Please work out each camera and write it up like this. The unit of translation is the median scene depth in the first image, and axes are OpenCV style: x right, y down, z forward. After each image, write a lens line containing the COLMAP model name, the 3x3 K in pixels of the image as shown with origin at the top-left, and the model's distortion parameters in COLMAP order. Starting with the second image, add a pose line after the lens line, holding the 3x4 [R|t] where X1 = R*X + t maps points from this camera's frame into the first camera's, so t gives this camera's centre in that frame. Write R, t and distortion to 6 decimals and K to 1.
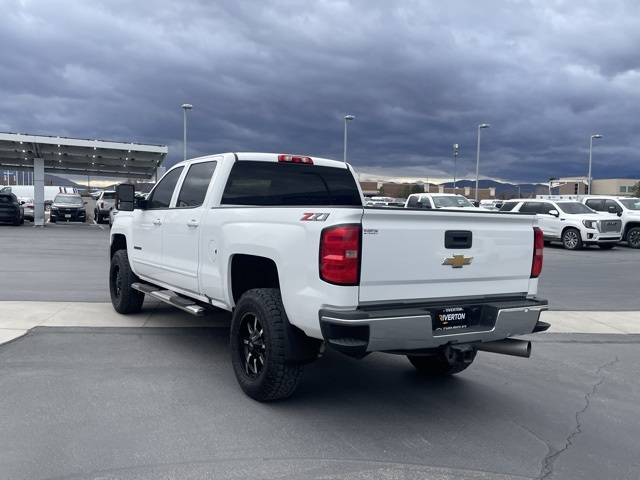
lens RADIAL K [[596.8, 0, 312.1], [0, 596.8, 242.3], [0, 0, 1]] dist [0.107184, -0.138778]
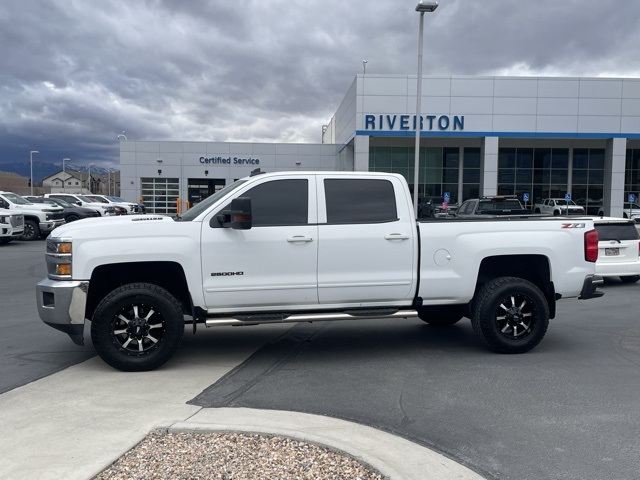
lens RADIAL K [[591.4, 0, 317.9], [0, 591.4, 230.0], [0, 0, 1]] dist [0.113154, -0.160592]
pose [[0.320803, -0.054665, 0.945567, -1.541509], [0.054029, 0.997764, 0.039352, -0.114411], [-0.945604, 0.038464, 0.323039, 0.942059]]
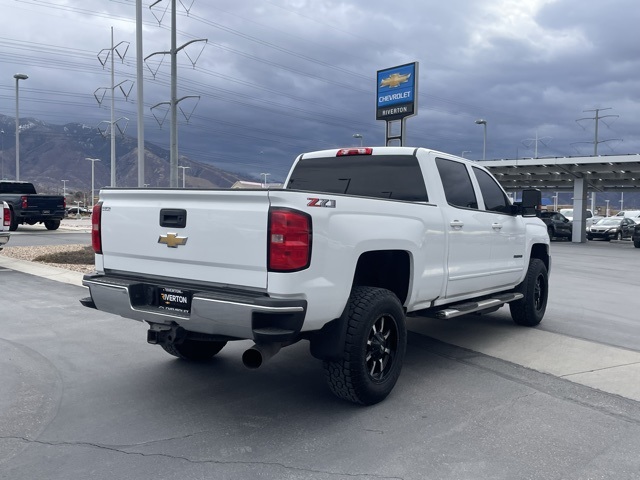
lens RADIAL K [[601.4, 0, 311.4], [0, 601.4, 249.5], [0, 0, 1]] dist [0.115760, -0.151128]
pose [[0.381167, 0.031911, -0.923955, 1.074765], [-0.067758, 0.997681, 0.006505, 0.021251], [0.922020, 0.060126, 0.382445, 0.727123]]
